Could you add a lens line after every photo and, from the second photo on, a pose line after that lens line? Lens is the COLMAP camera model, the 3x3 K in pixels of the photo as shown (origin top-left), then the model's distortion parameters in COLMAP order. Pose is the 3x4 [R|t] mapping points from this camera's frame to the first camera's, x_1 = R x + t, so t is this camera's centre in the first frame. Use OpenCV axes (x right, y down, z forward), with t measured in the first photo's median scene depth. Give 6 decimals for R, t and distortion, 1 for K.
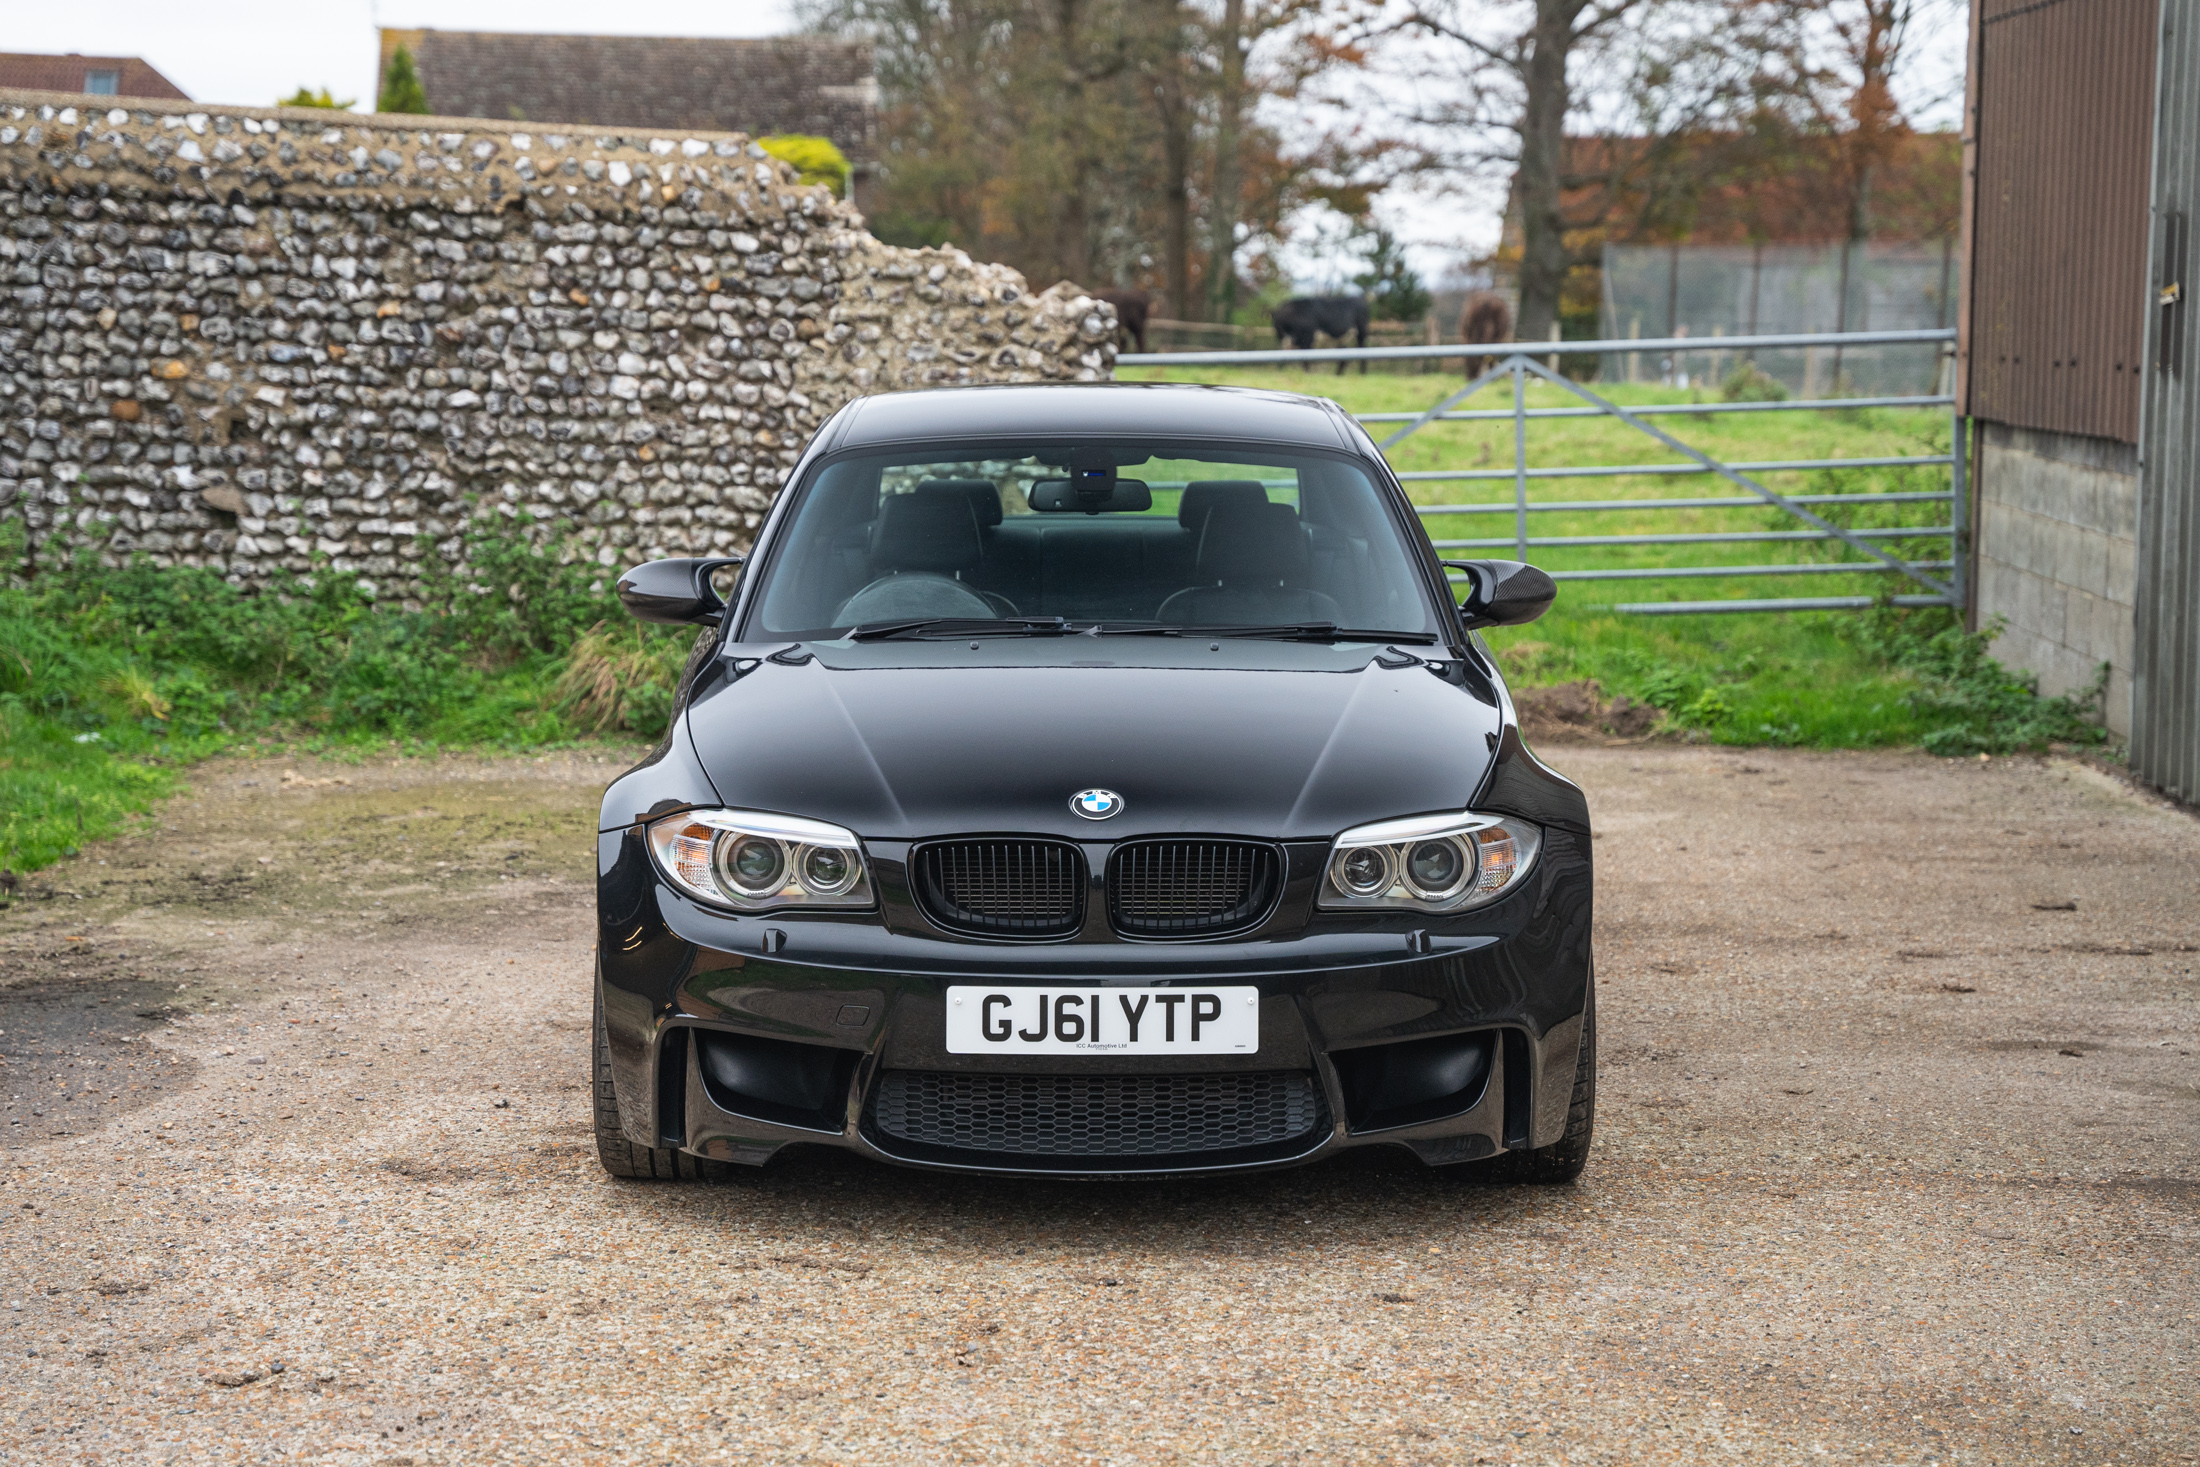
lens RADIAL K [[4370.2, 0, 1147.6], [0, 4370.2, 749.0], [0, 0, 1]] dist [0.289956, 0.000000]
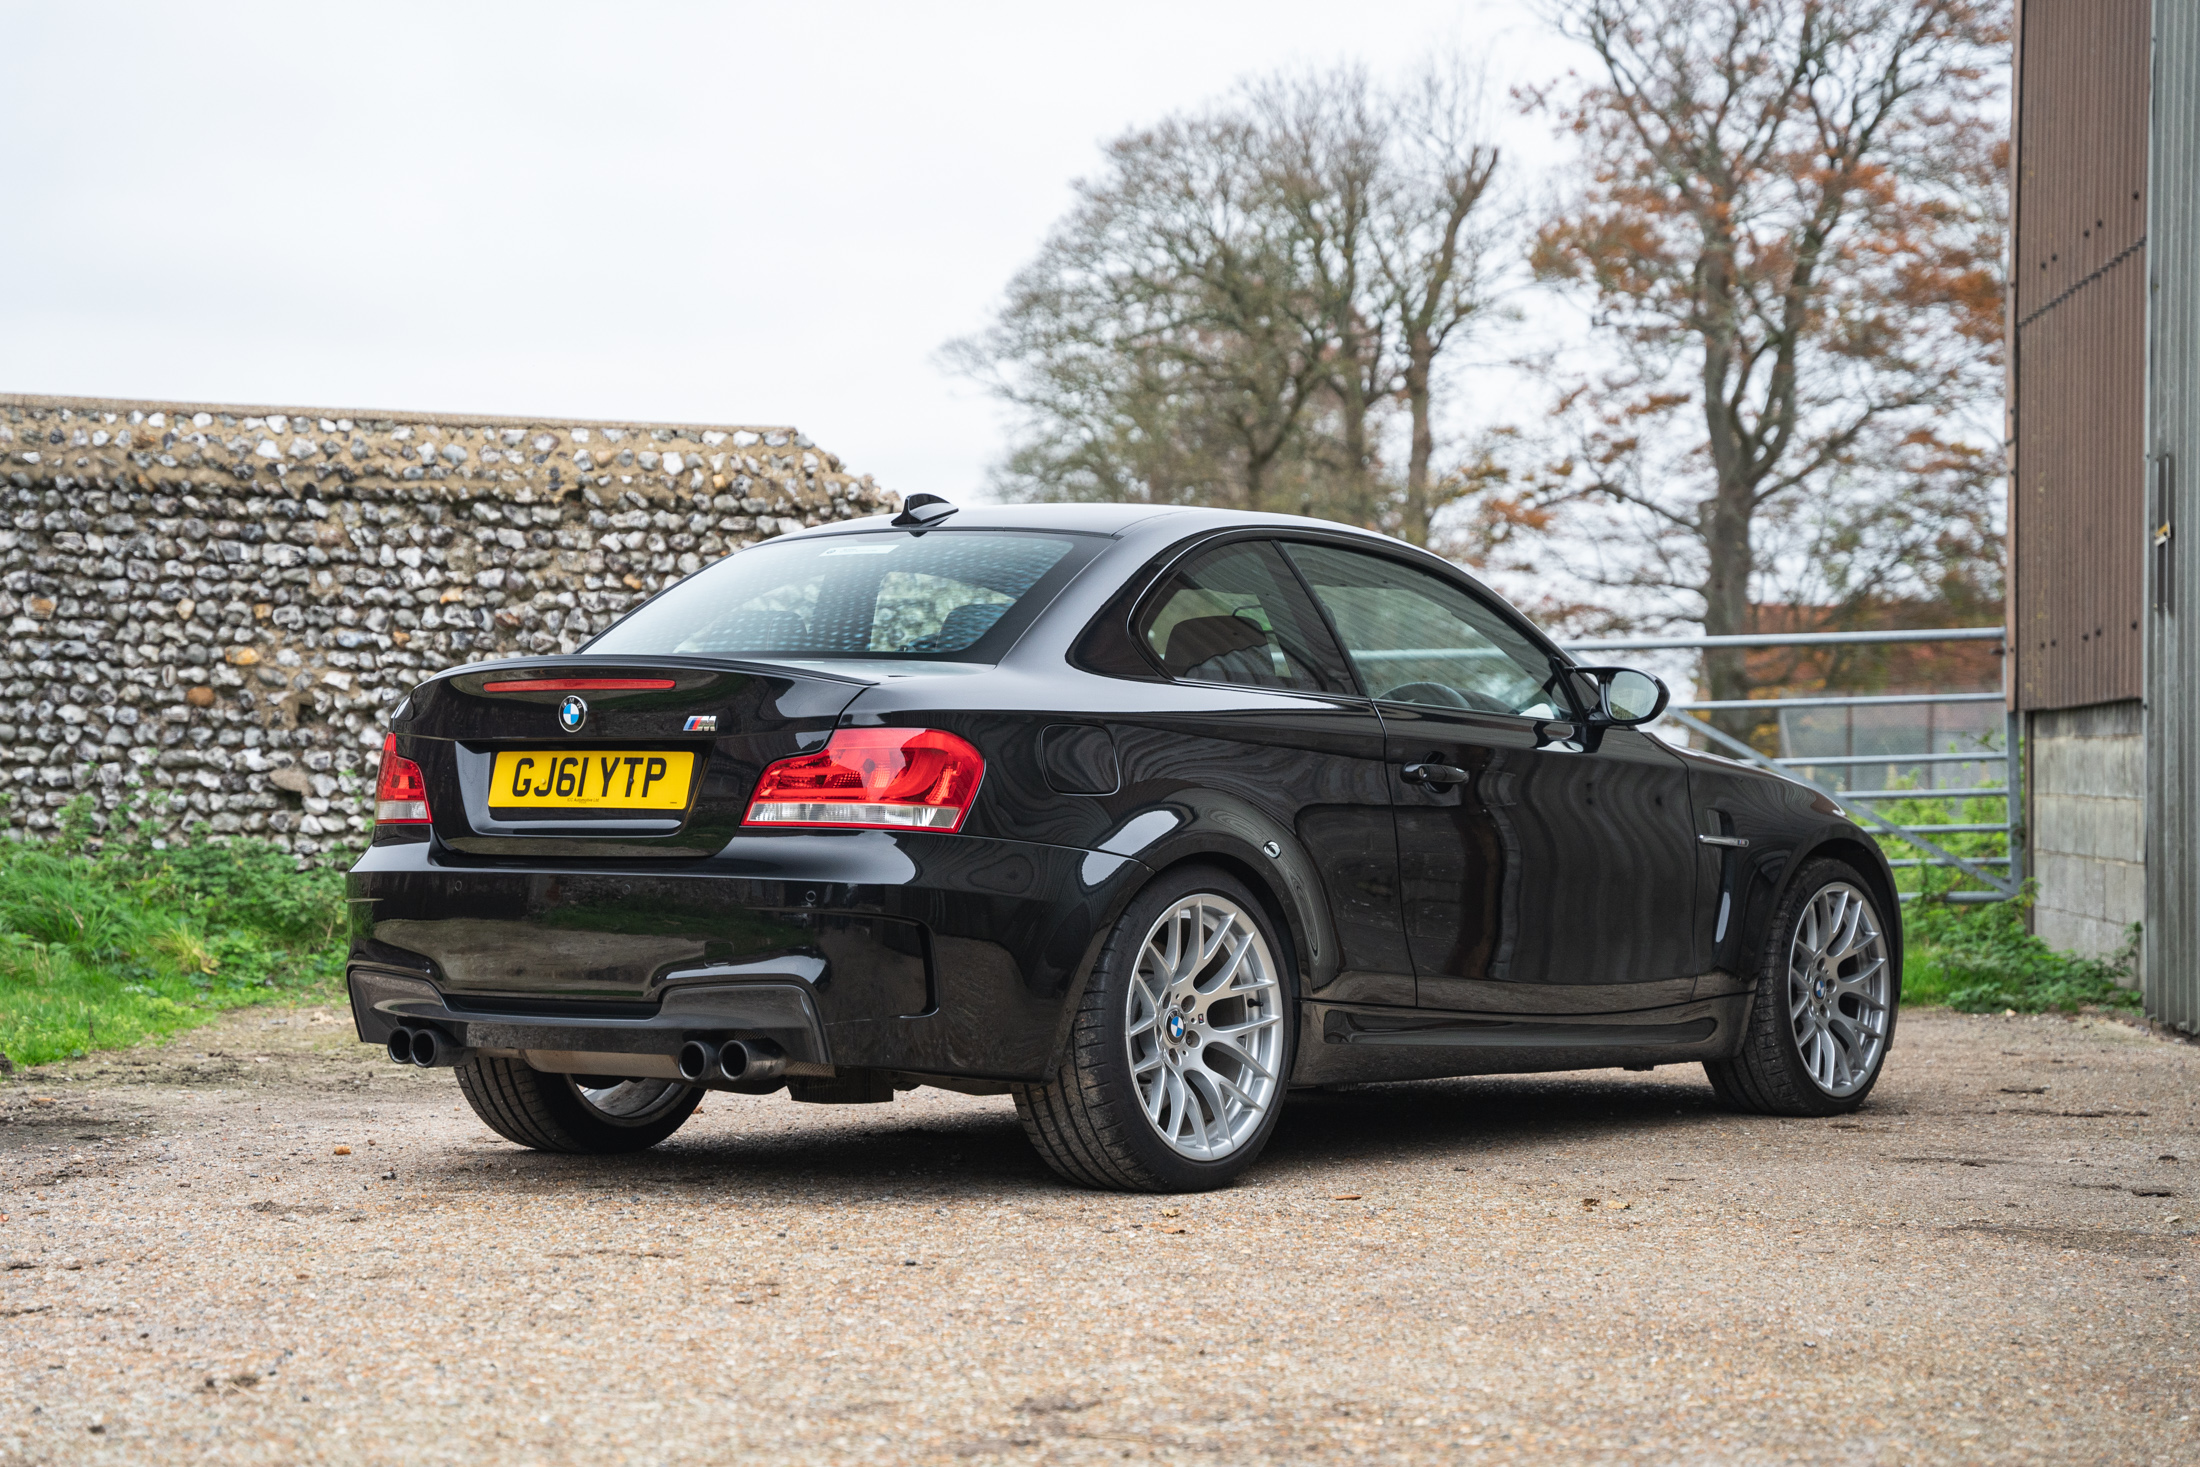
lens RADIAL K [[4370.2, 0, 1113.6], [0, 4370.2, 734.6], [0, 0, 1]] dist [0.289956, 0.000000]
pose [[0.997598, -0.006348, -0.068978, 0.054411], [-0.002603, 0.991653, -0.128908, 0.065385], [0.069220, 0.128778, 0.989255, -0.007786]]
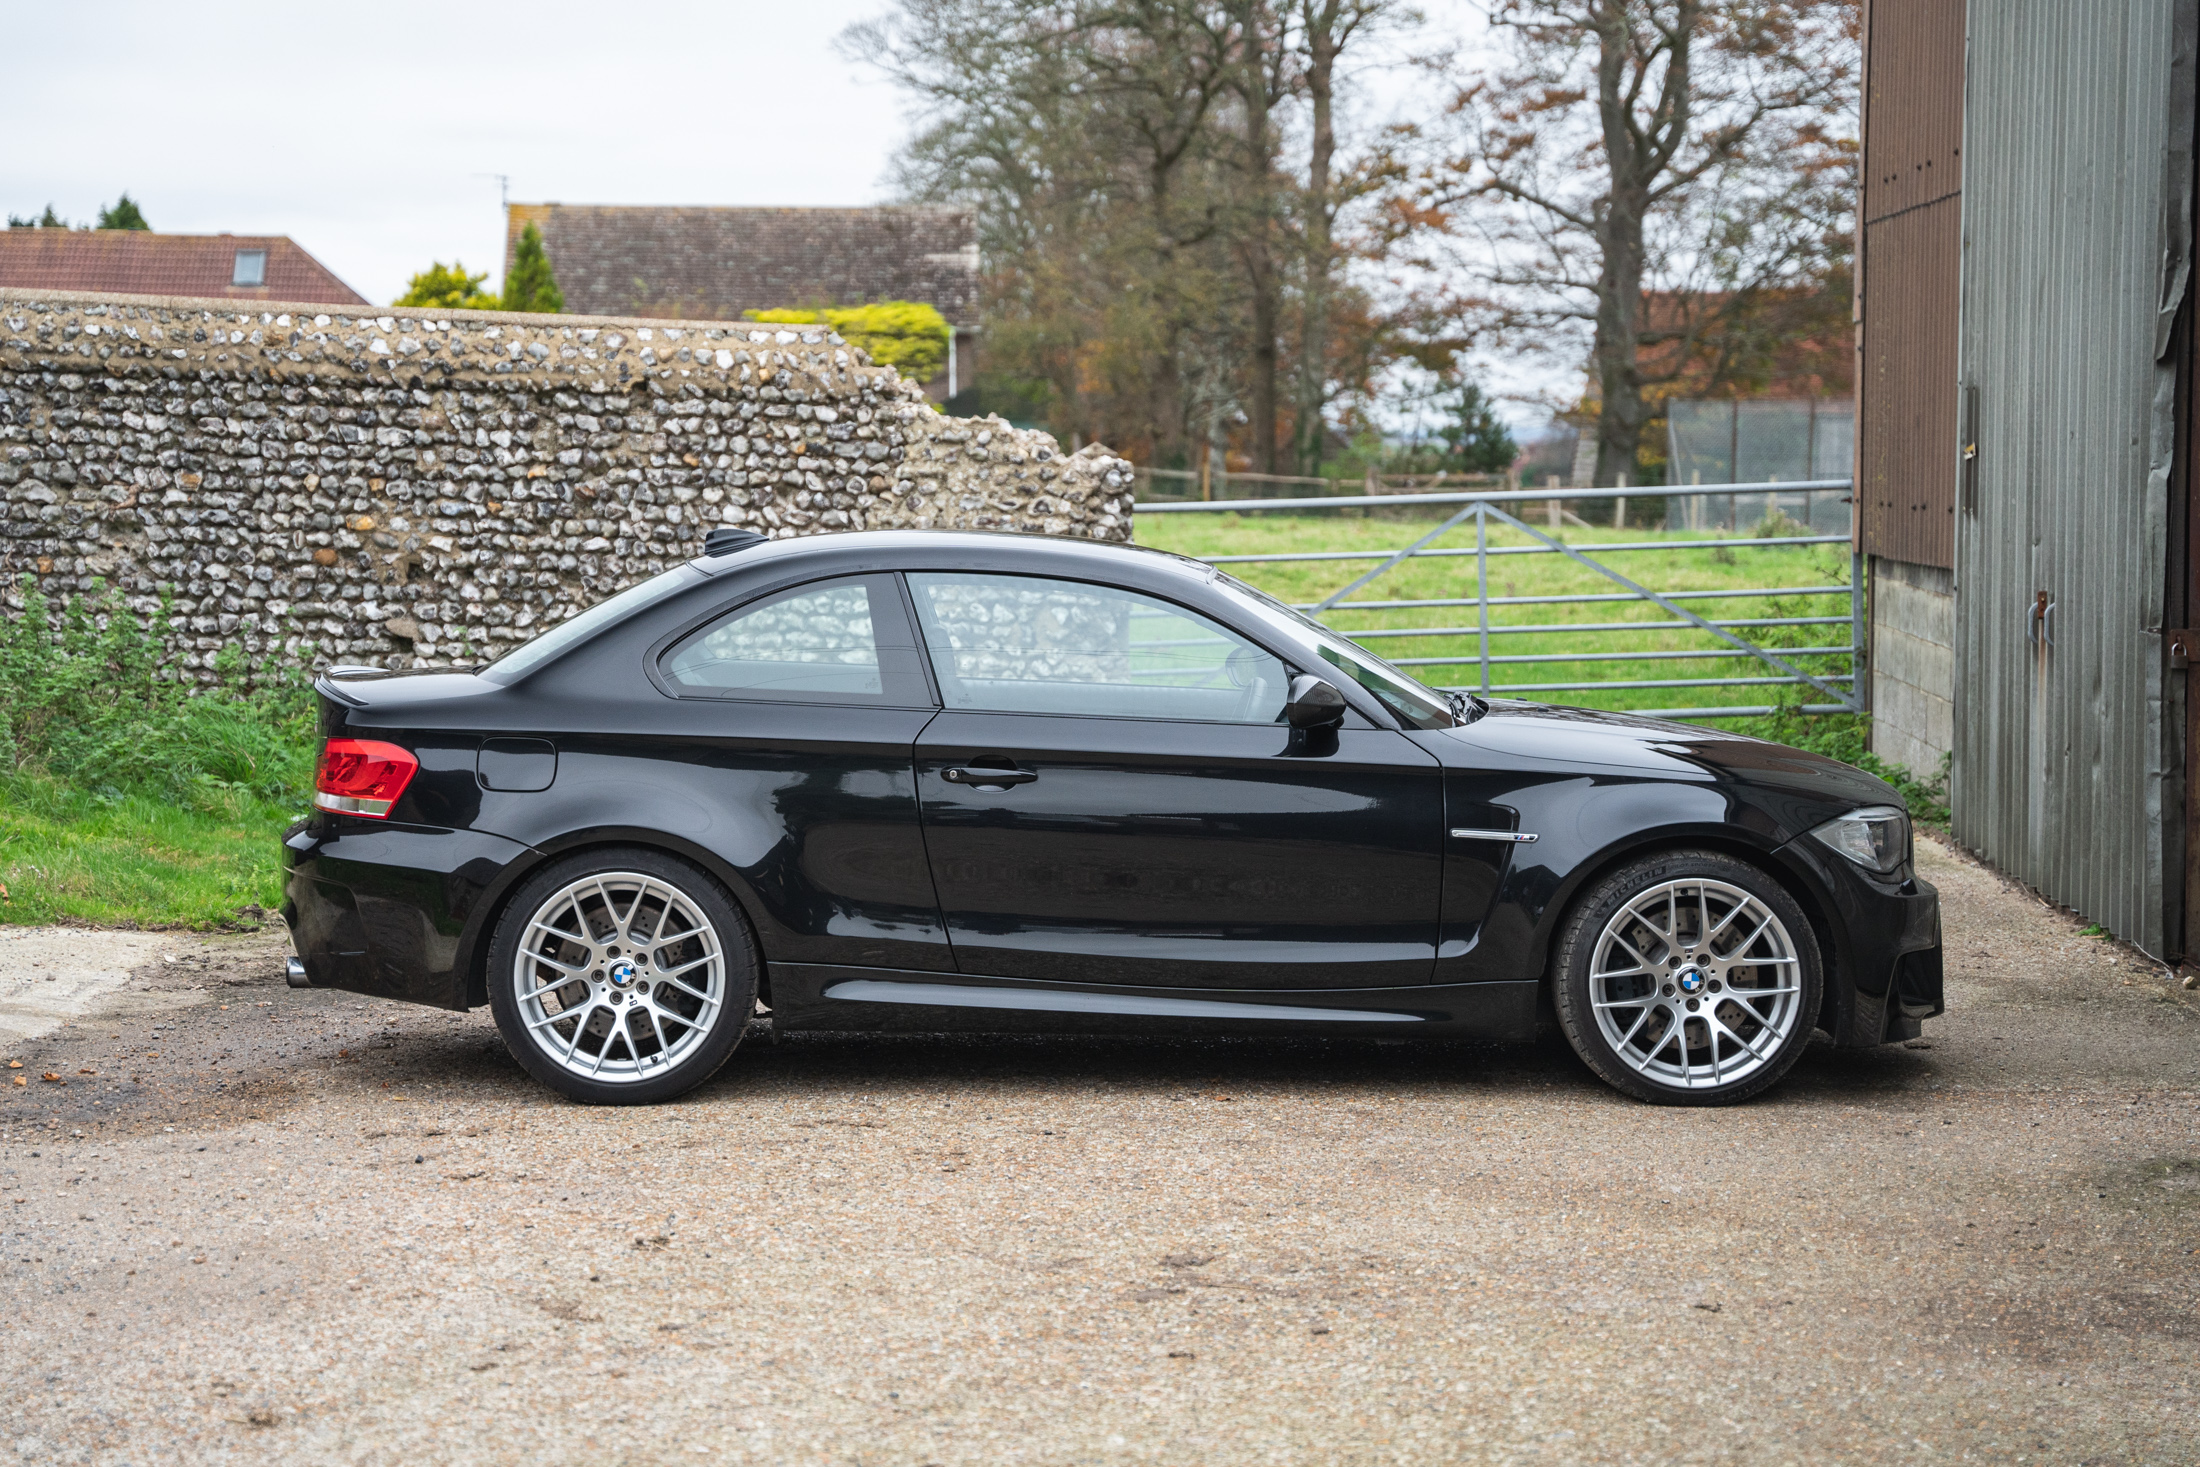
lens RADIAL K [[4628.1, 0, 1091.6], [0, 4628.1, 737.3], [0, 0, 1]] dist [0.247719, 0.000000]
pose [[0.999053, -0.004324, -0.043297, 0.036691], [0.002560, 0.999168, -0.040715, 0.026407], [0.043437, 0.040565, 0.998232, -0.271759]]
